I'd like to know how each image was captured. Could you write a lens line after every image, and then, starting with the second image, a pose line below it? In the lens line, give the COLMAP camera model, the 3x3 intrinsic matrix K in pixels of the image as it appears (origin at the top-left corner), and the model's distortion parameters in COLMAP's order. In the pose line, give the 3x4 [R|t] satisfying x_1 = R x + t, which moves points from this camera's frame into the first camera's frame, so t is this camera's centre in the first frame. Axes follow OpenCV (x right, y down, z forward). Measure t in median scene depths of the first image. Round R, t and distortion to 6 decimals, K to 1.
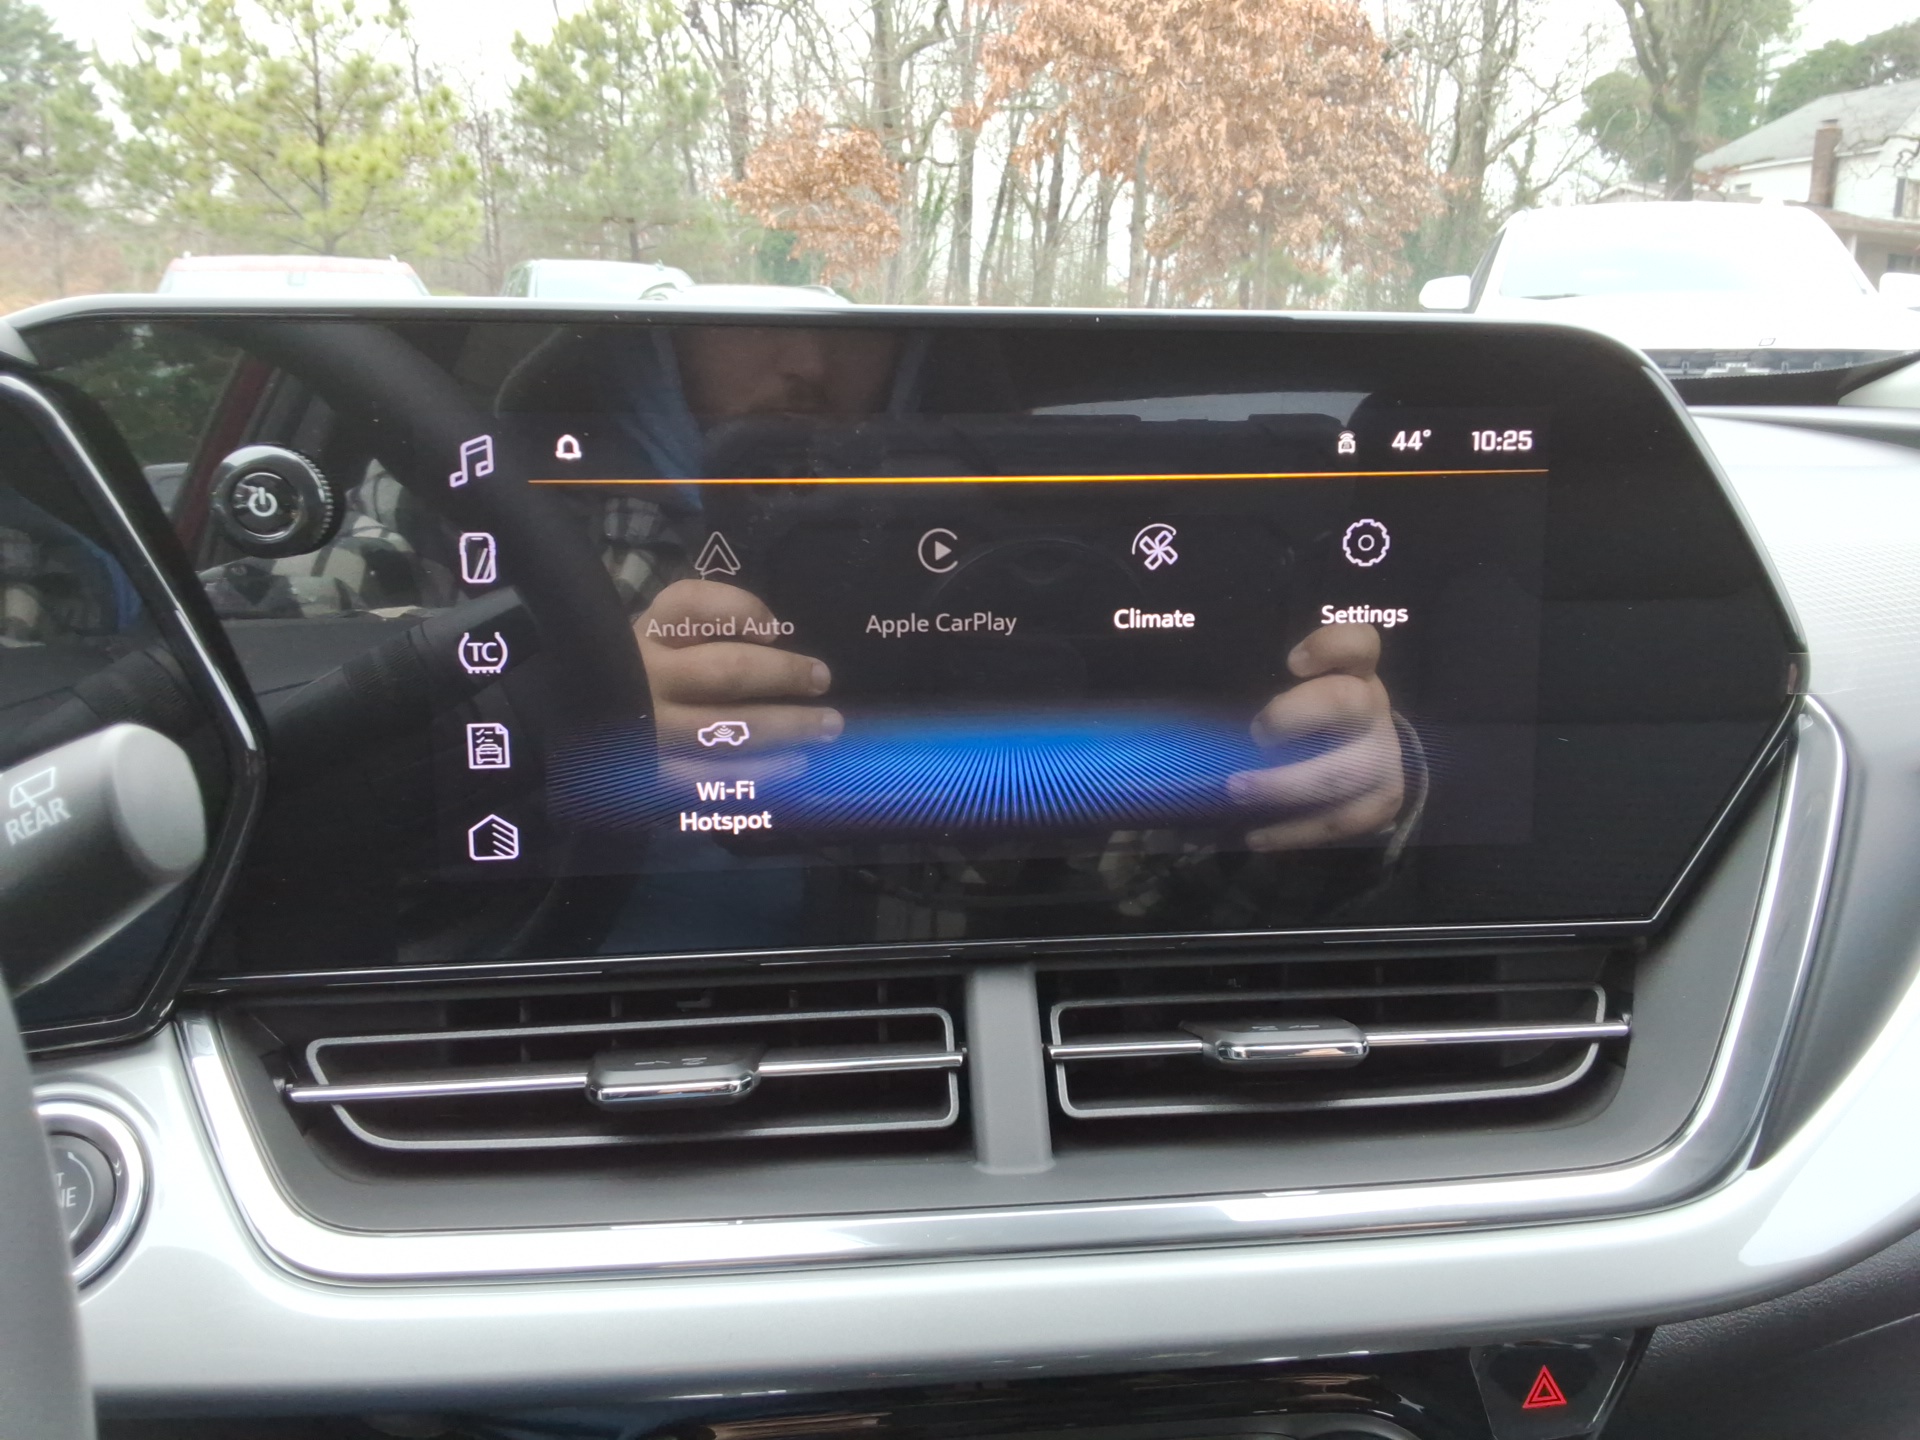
lens RADIAL K [[1528.7, 0, 975.3], [0, 1528.7, 717.1], [0, 0, 1]] dist [0.098373, -0.140074]
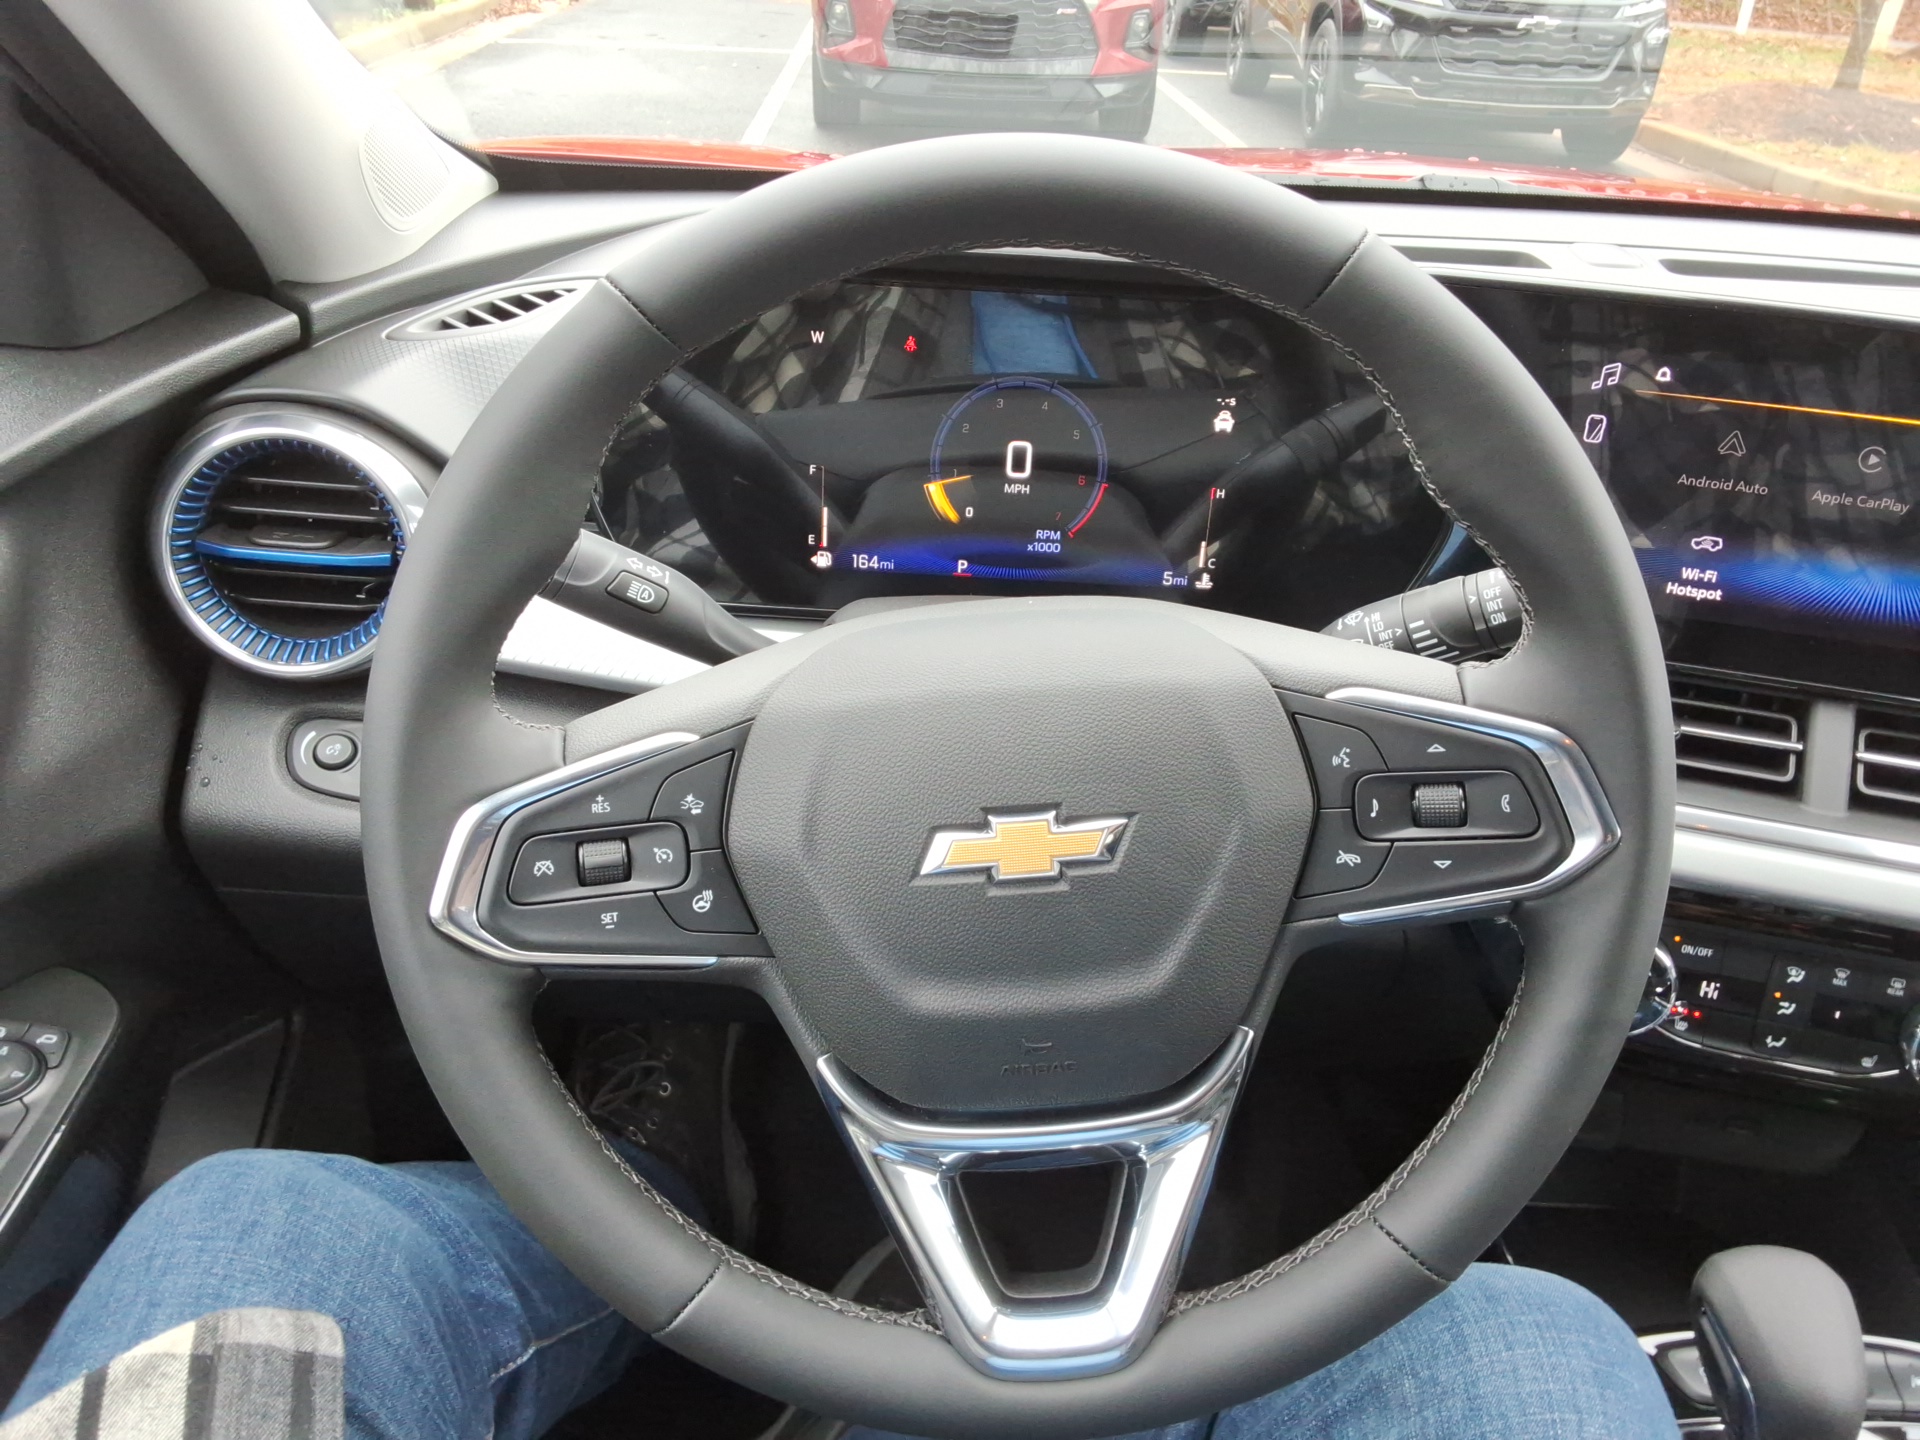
lens RADIAL K [[1528.7, 0, 983.9], [0, 1528.7, 715.5], [0, 0, 1]] dist [0.098373, -0.140074]
pose [[0.928965, 0.211786, -0.303597, -0.011745], [-0.130728, 0.955013, 0.266198, -0.005560], [0.346316, -0.207600, 0.914859, -0.032052]]
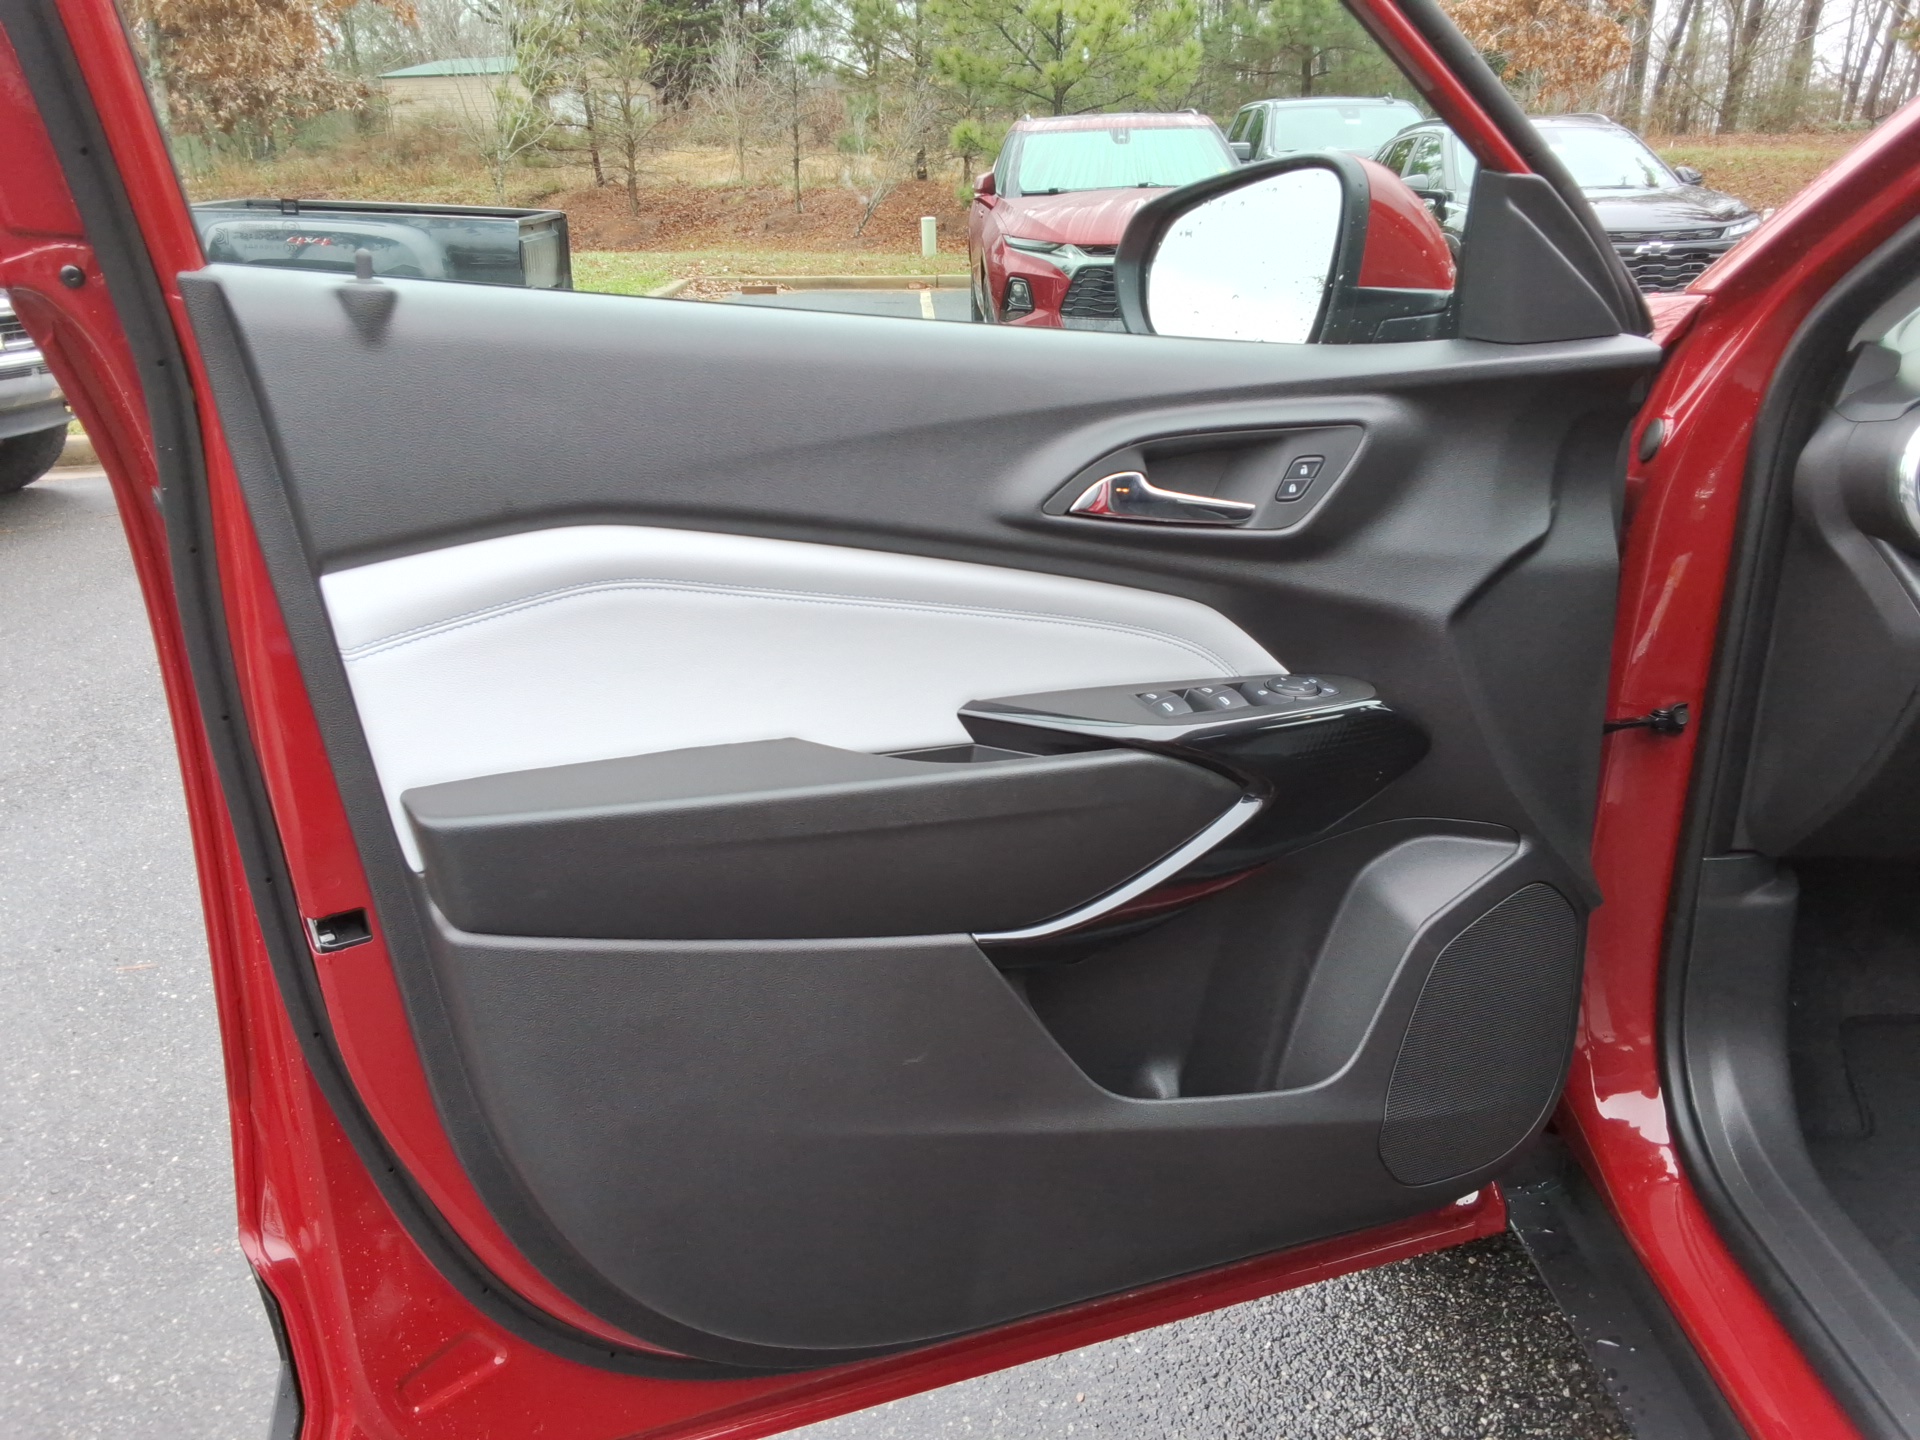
lens RADIAL K [[1528.7, 0, 992.8], [0, 1528.7, 695.4], [0, 0, 1]] dist [0.098373, -0.140074]
pose [[0.932186, 0.090390, -0.350512, -0.079067], [-0.058269, 0.993163, 0.101153, 0.014555], [0.357259, -0.073869, 0.931080, -0.103641]]
